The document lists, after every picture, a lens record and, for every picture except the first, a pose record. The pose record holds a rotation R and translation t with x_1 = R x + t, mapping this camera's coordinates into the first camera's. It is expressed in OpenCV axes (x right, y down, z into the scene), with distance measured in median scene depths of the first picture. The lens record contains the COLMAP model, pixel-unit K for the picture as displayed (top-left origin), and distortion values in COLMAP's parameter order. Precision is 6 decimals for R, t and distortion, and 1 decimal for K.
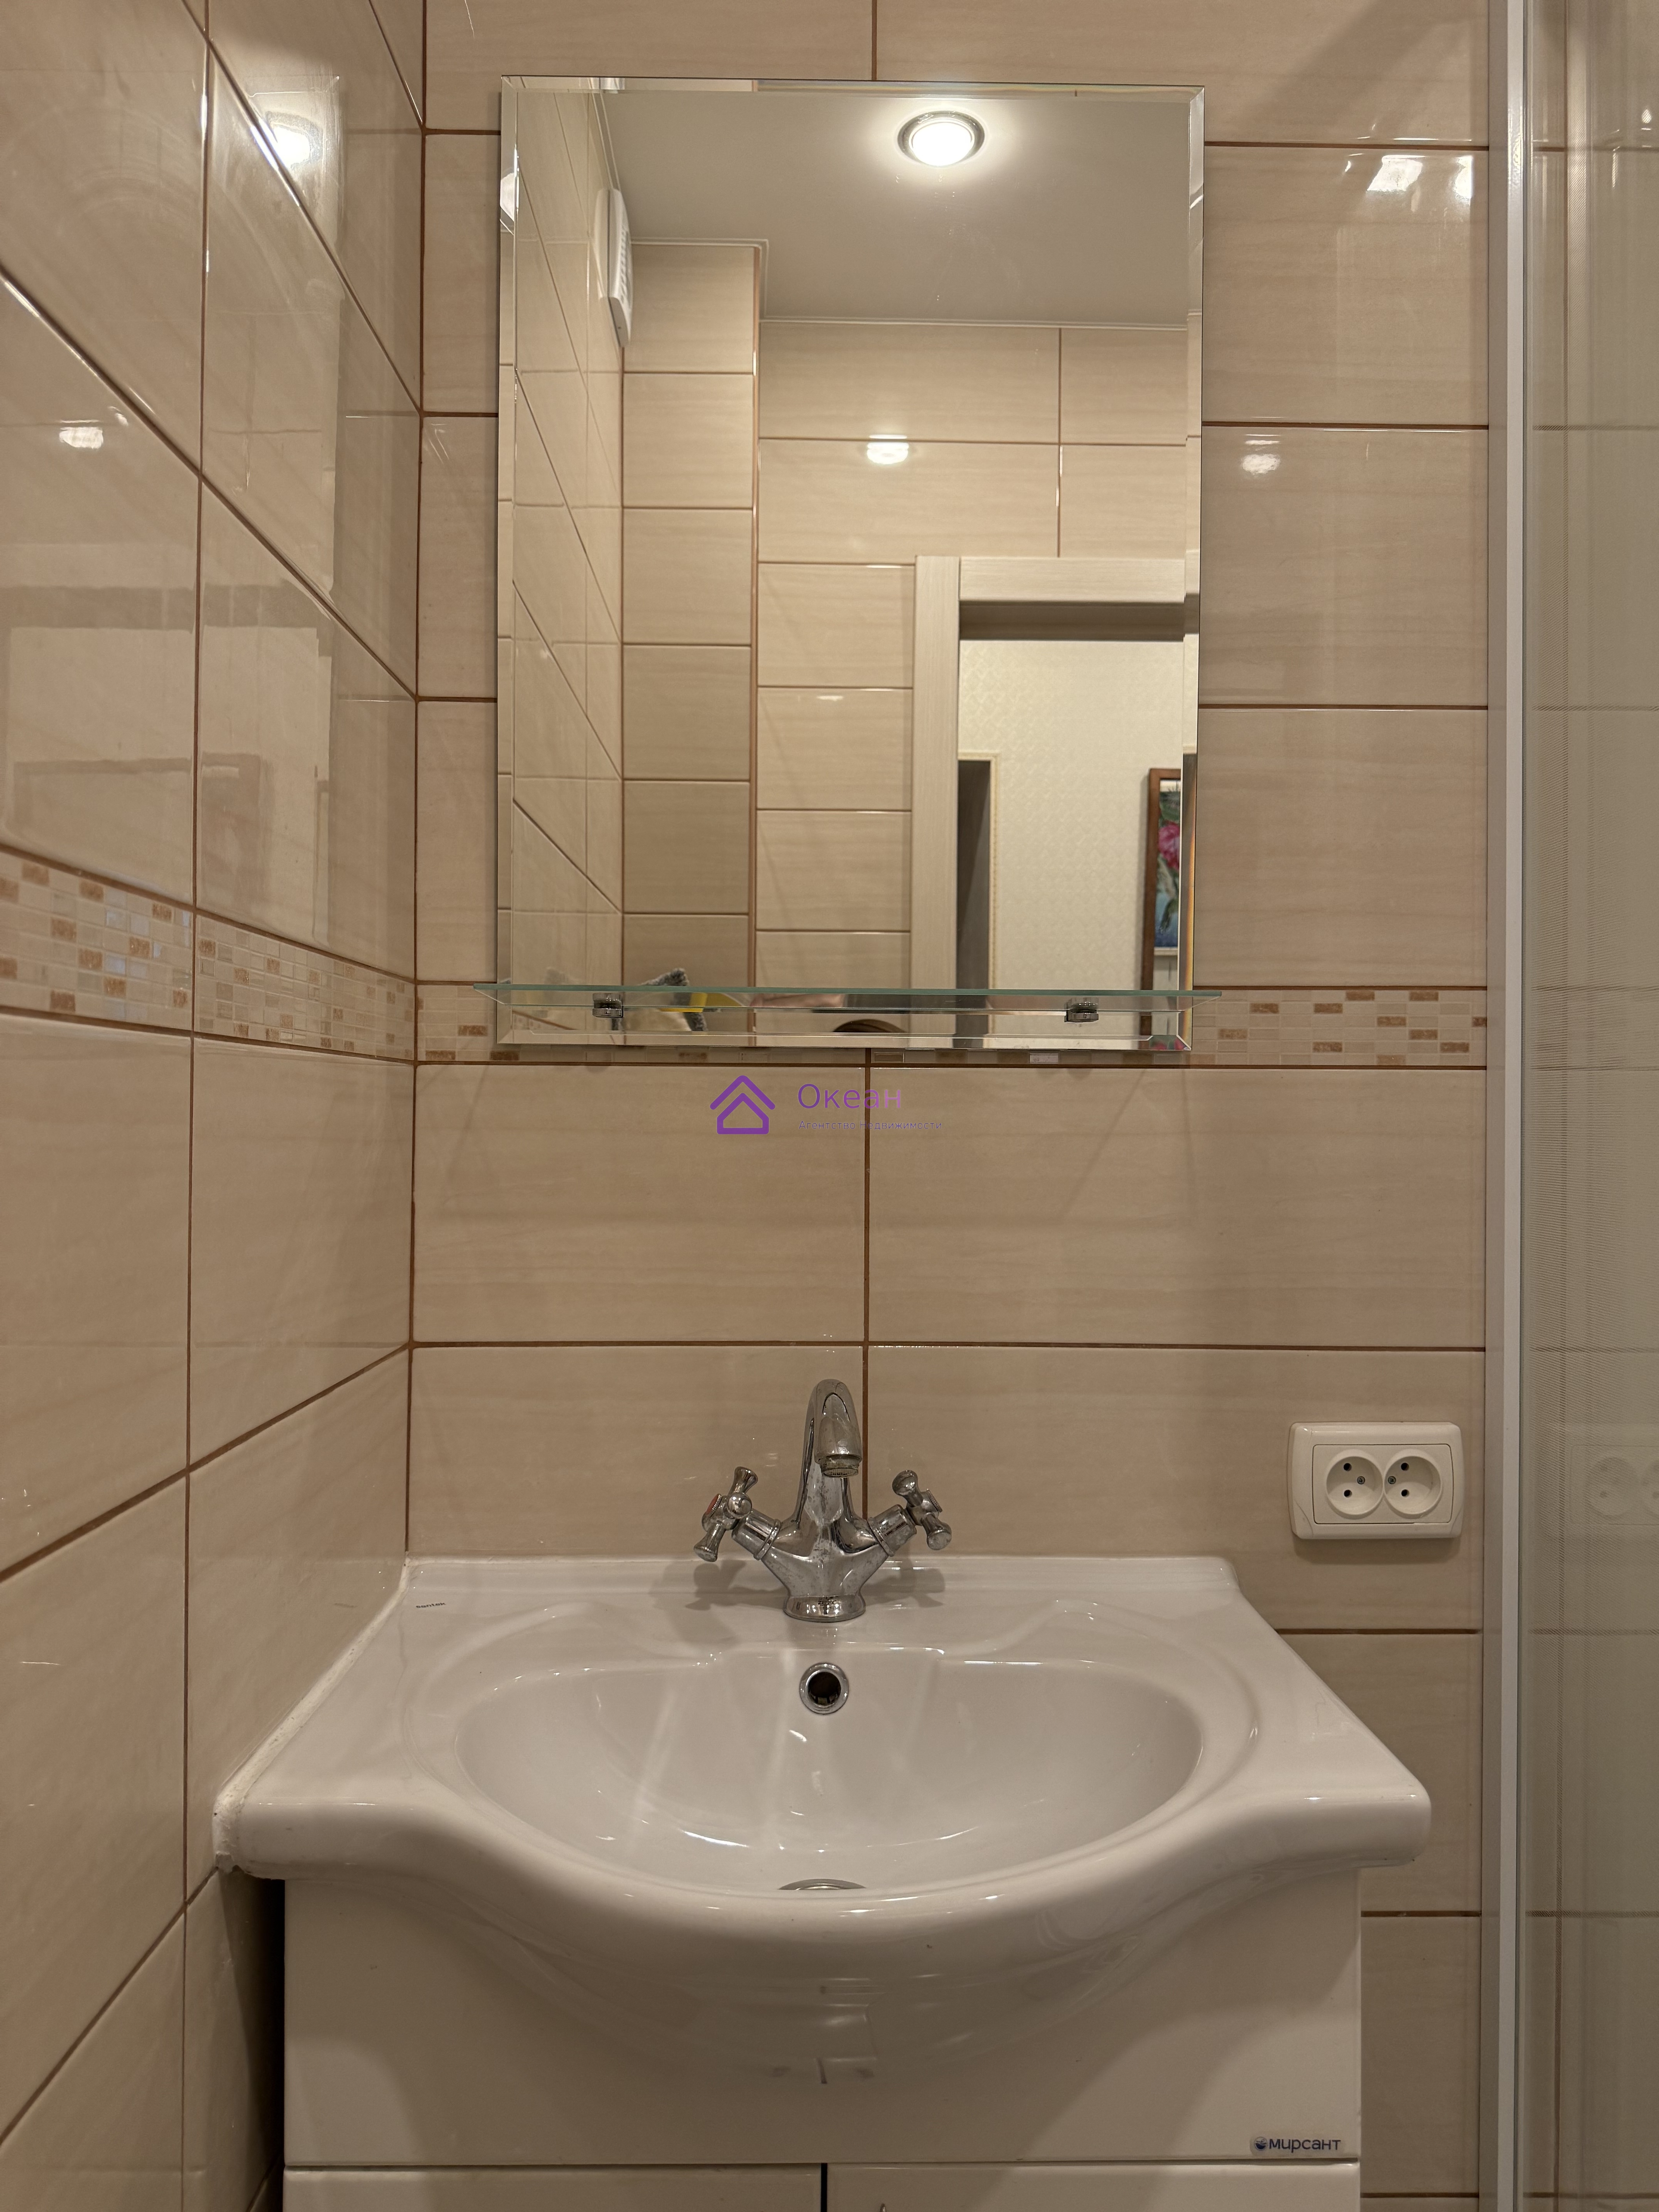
lens RADIAL K [[1566.1, 0, 831.7], [0, 1566.1, 1111.6], [0, 0, 1]] dist [0.066858, -0.083364]
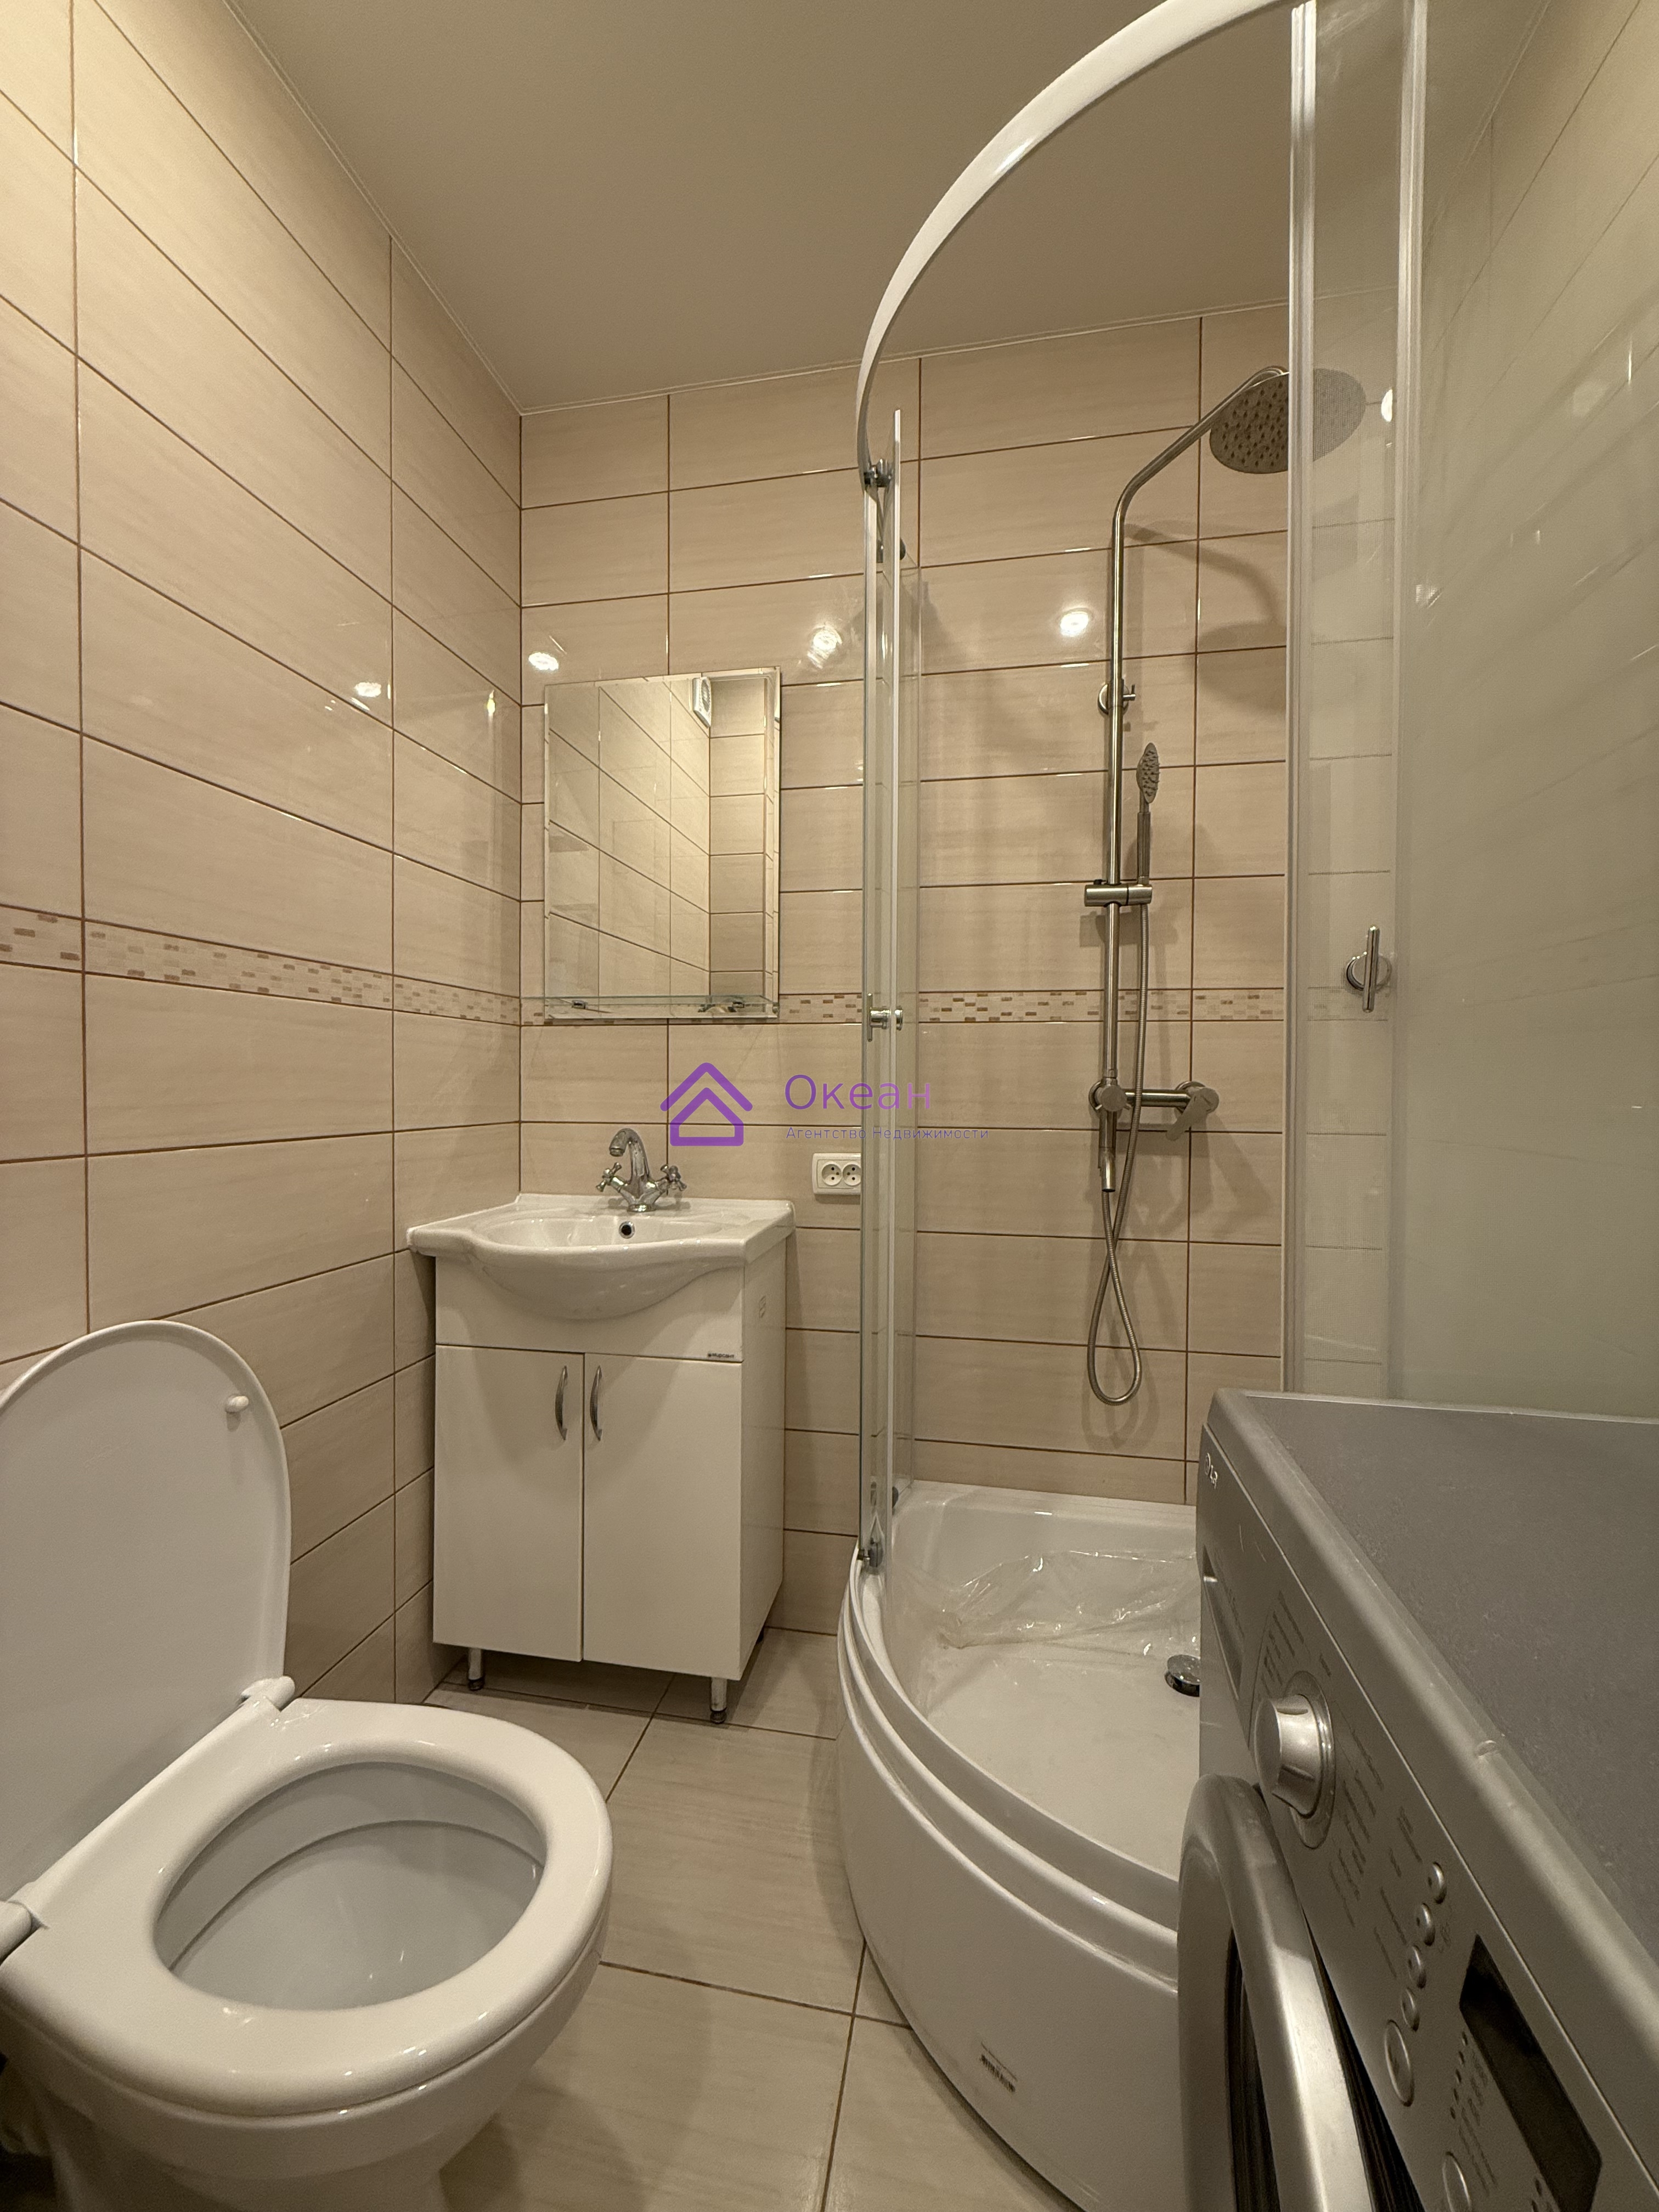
lens RADIAL K [[880.0, 0, 829.9], [0, 880.0, 1103.4], [0, 0, 1]] dist [0.000325, 0.000011]
pose [[0.980302, 0.003958, -0.197463, 0.625258], [0.000525, 0.999743, 0.022649, 0.076257], [0.197501, -0.022306, 0.980049, -0.495047]]
